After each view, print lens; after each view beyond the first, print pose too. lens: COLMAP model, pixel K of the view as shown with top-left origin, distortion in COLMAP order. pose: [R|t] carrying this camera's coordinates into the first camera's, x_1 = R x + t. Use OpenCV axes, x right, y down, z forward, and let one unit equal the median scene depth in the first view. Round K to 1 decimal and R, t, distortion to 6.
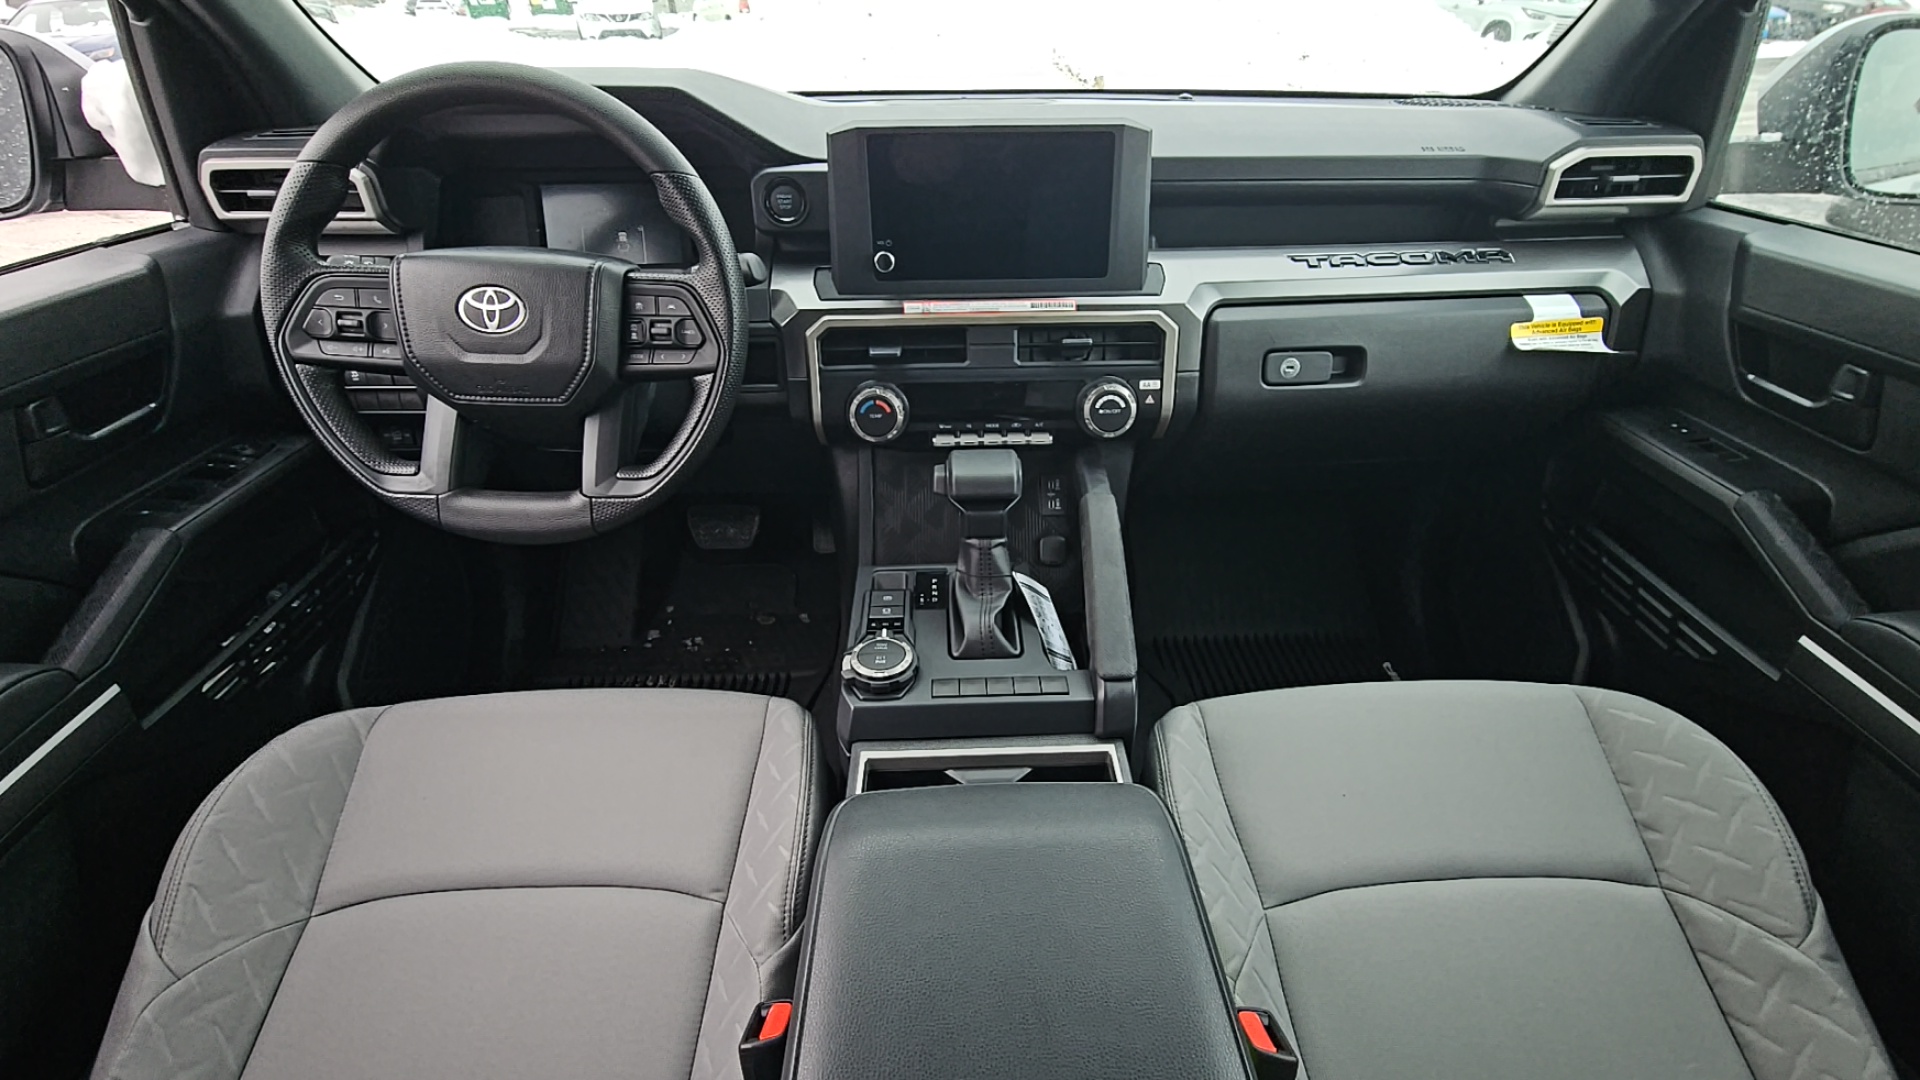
lens RADIAL K [[853.2, 0, 980.0], [0, 853.2, 536.9], [0, 0, 1]] dist [0.007239, -0.004828]
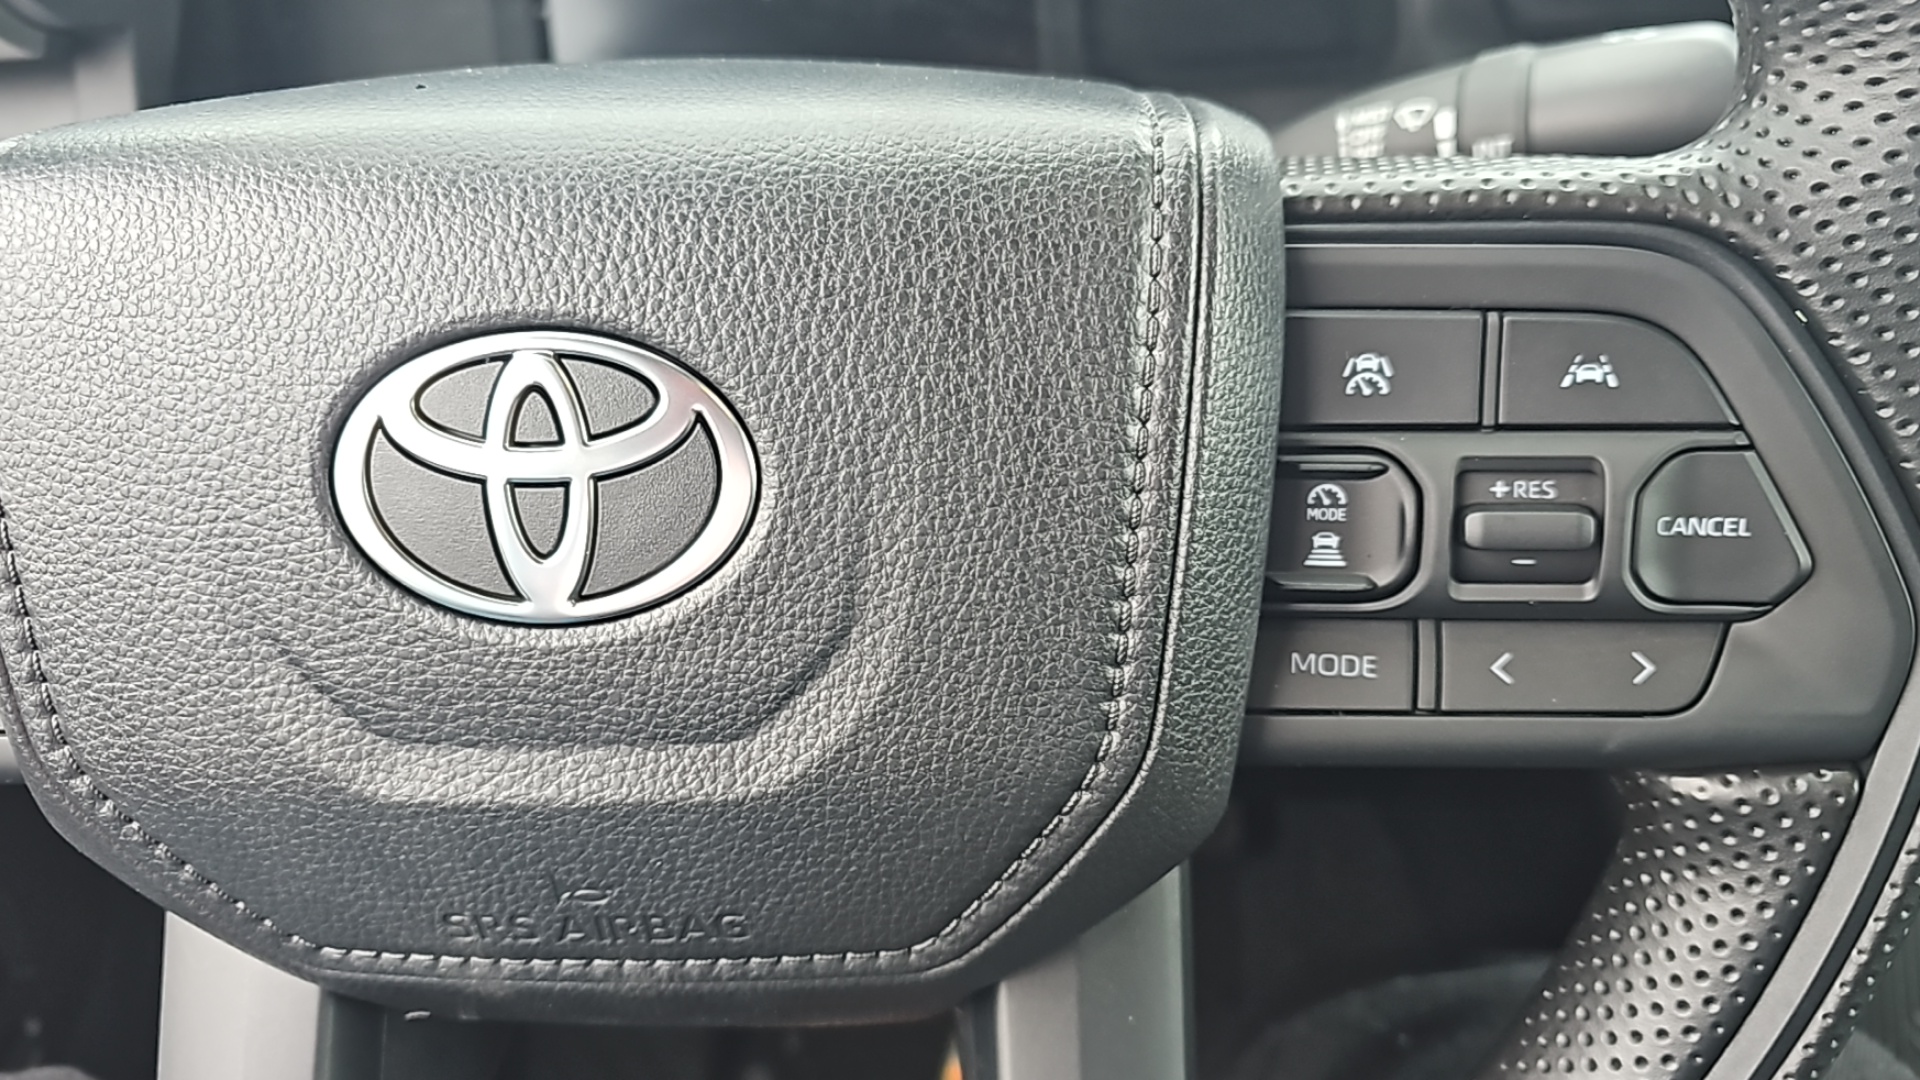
lens RADIAL K [[1432.8, 0, 984.0], [0, 1432.8, 542.7], [0, 0, 1]] dist [0.009101, 0.000764]
pose [[0.996649, -0.034390, -0.074222, -0.399872], [0.034850, 0.999380, 0.004916, -0.213283], [0.074007, -0.007486, 0.997230, 0.634087]]
